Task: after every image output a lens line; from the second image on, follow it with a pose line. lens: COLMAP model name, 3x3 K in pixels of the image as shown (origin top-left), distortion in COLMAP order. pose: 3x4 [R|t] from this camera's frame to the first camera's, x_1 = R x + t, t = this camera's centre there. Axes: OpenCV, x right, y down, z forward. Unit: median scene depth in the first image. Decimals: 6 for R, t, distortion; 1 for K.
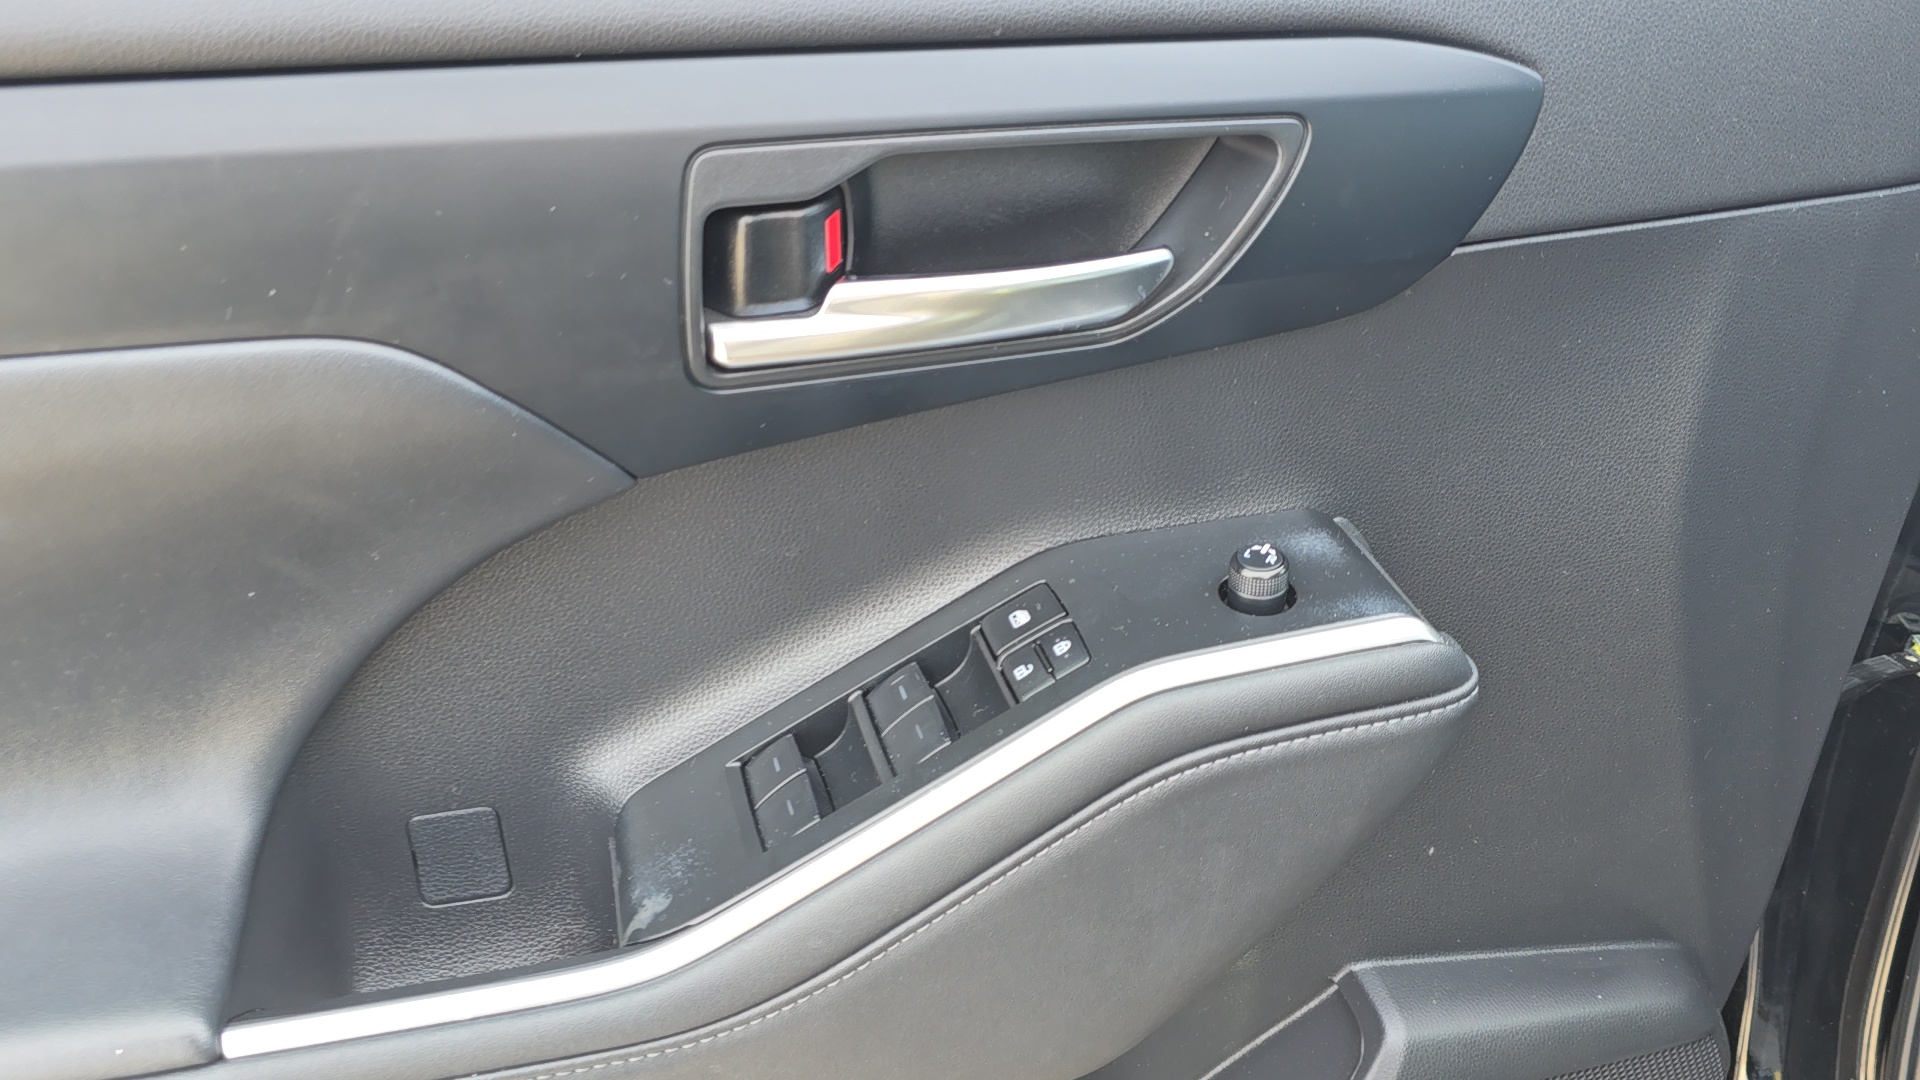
lens RADIAL K [[1615.1, 0, 948.2], [0, 1615.1, 535.6], [0, 0, 1]] dist [-0.006577, -0.002674]
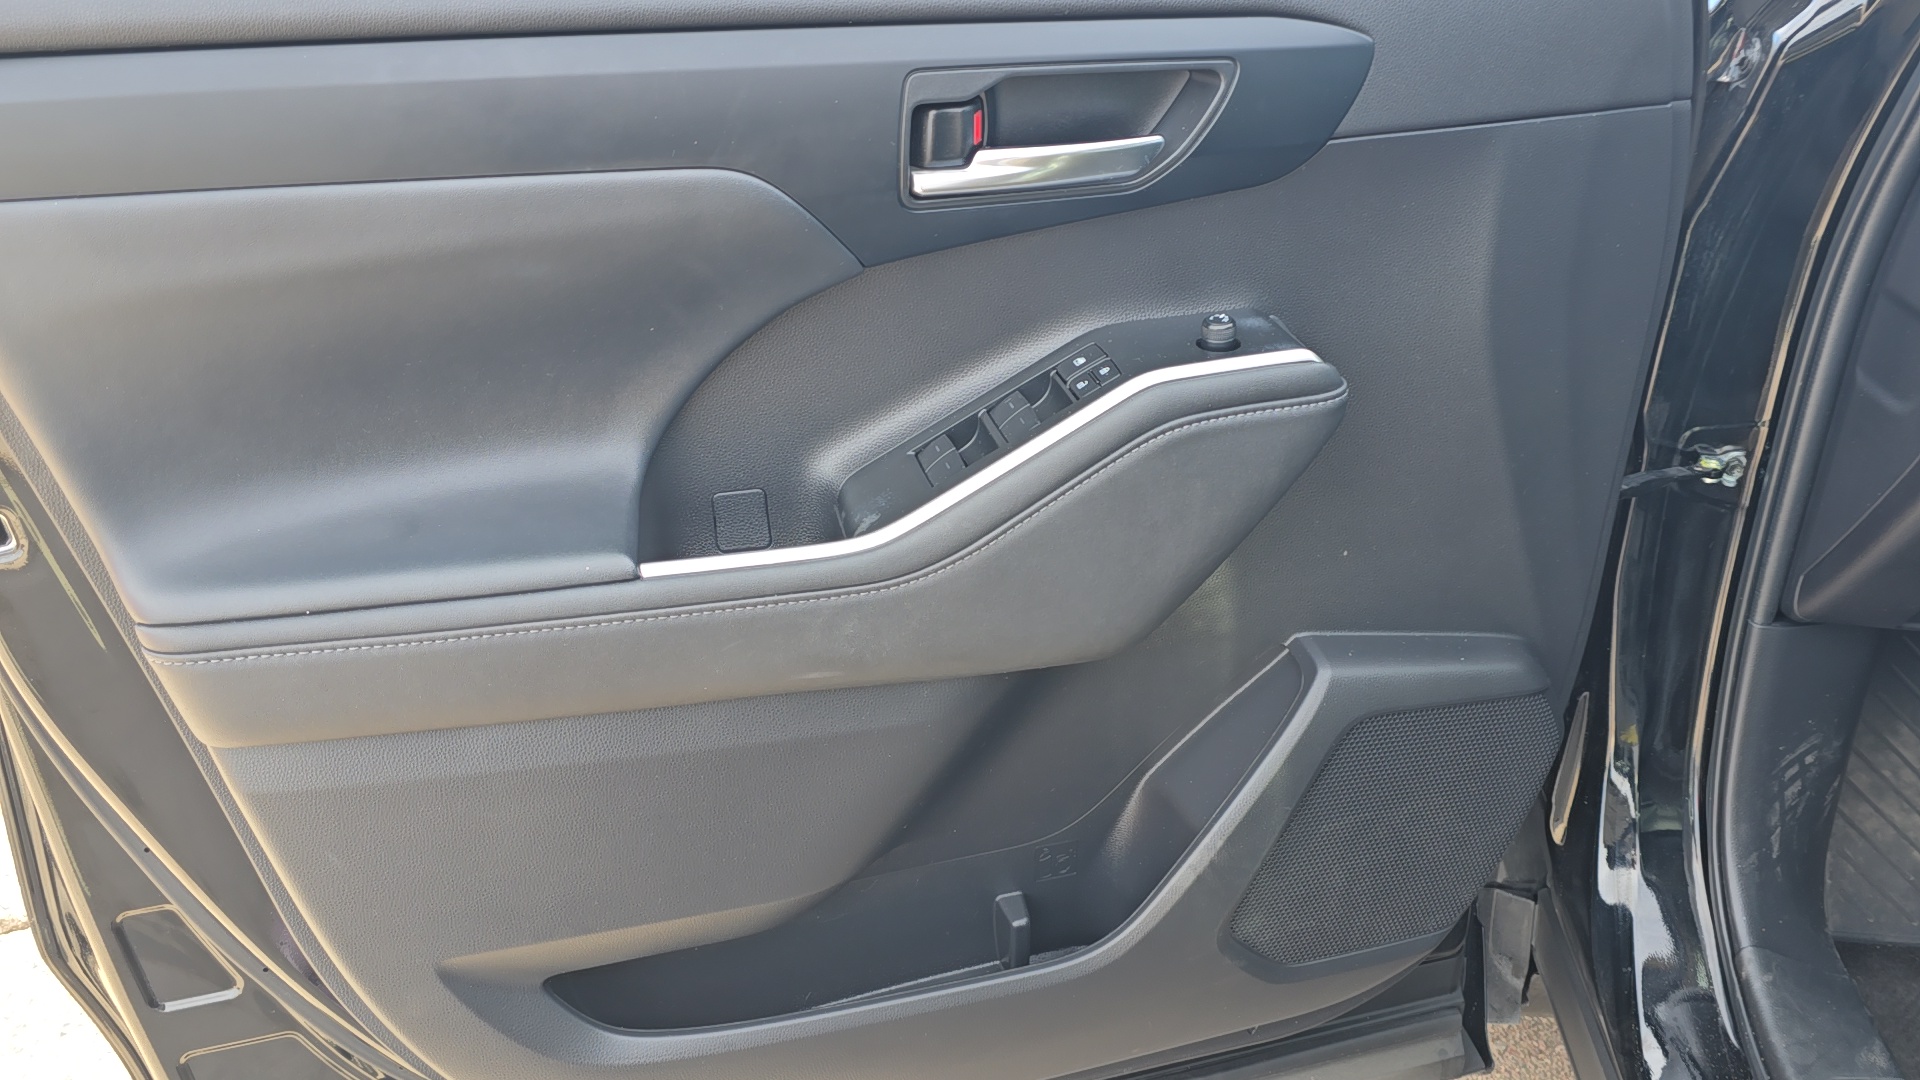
lens RADIAL K [[1606.0, 0, 960.0], [0, 1606.0, 540.0], [0, 0, 1]] dist [0.008181, -0.003516]
pose [[0.999754, -0.004979, -0.021605, -0.050119], [0.003857, 0.998658, -0.051648, 0.352193], [0.021833, 0.051552, 0.998432, -0.742543]]
